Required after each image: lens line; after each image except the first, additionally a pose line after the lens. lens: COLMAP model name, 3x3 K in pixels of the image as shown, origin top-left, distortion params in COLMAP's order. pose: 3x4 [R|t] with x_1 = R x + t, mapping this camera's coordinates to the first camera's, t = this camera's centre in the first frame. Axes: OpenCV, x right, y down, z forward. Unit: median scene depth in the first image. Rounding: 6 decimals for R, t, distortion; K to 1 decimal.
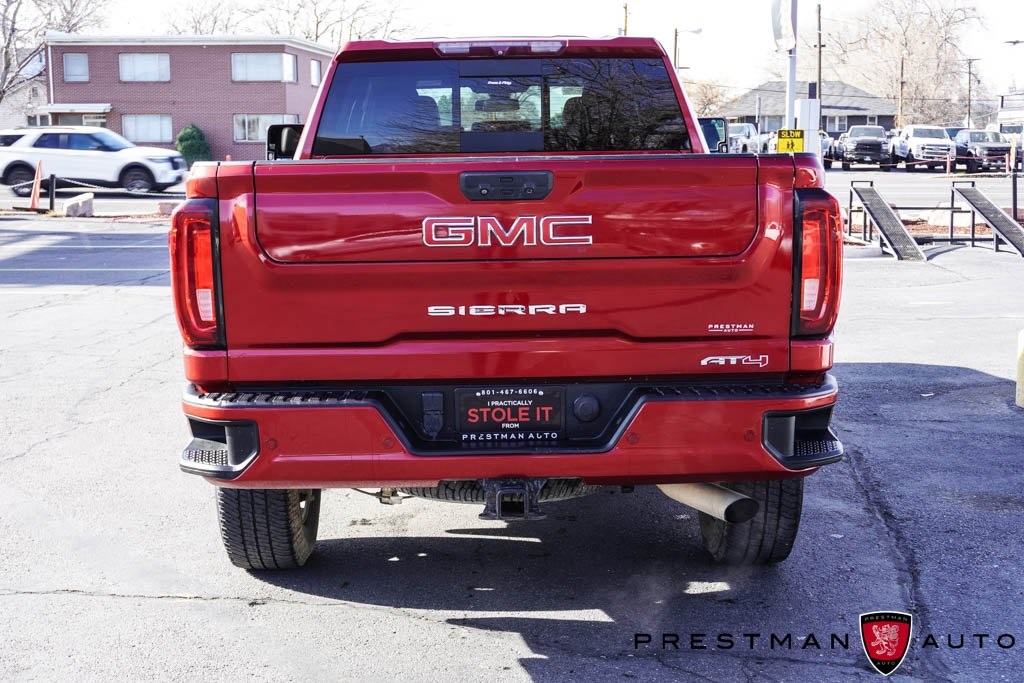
lens RADIAL K [[1399.4, 0, 512.0], [0, 1399.4, 341.5], [0, 0, 1]] dist [-0.021268, 0.090621]
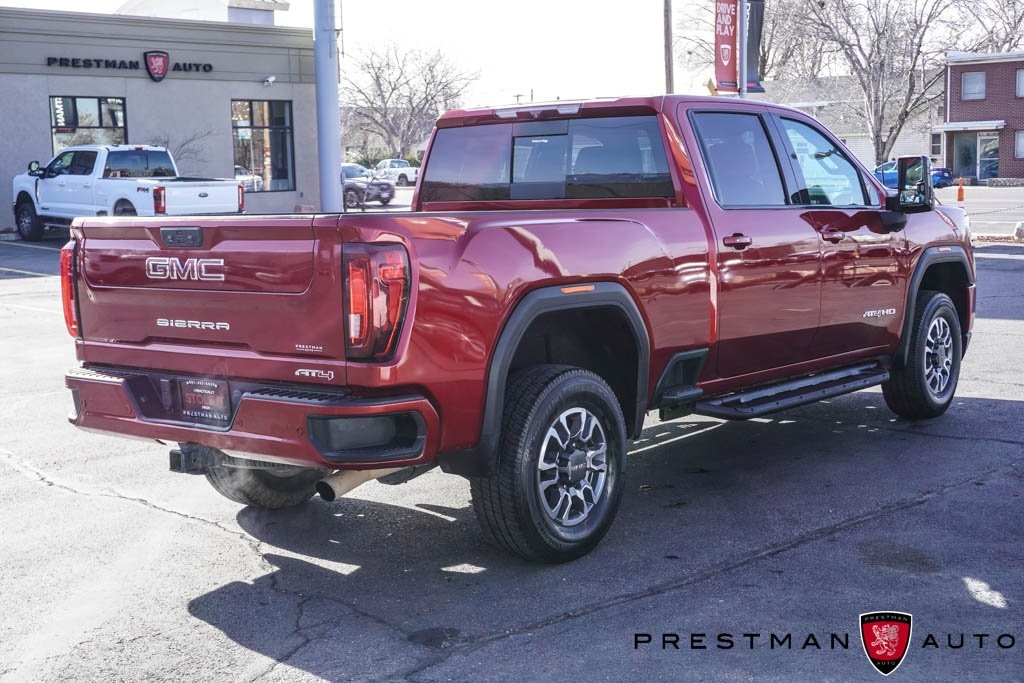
lens RADIAL K [[1395.6, 0, 512.0], [0, 1395.6, 341.5], [0, 0, 1]] dist [0.002504, 0.045057]
pose [[0.777144, 0.063970, -0.626063, 0.729547], [-0.069869, 0.997441, 0.015187, -0.031936], [0.625432, 0.031940, 0.779625, 0.068310]]
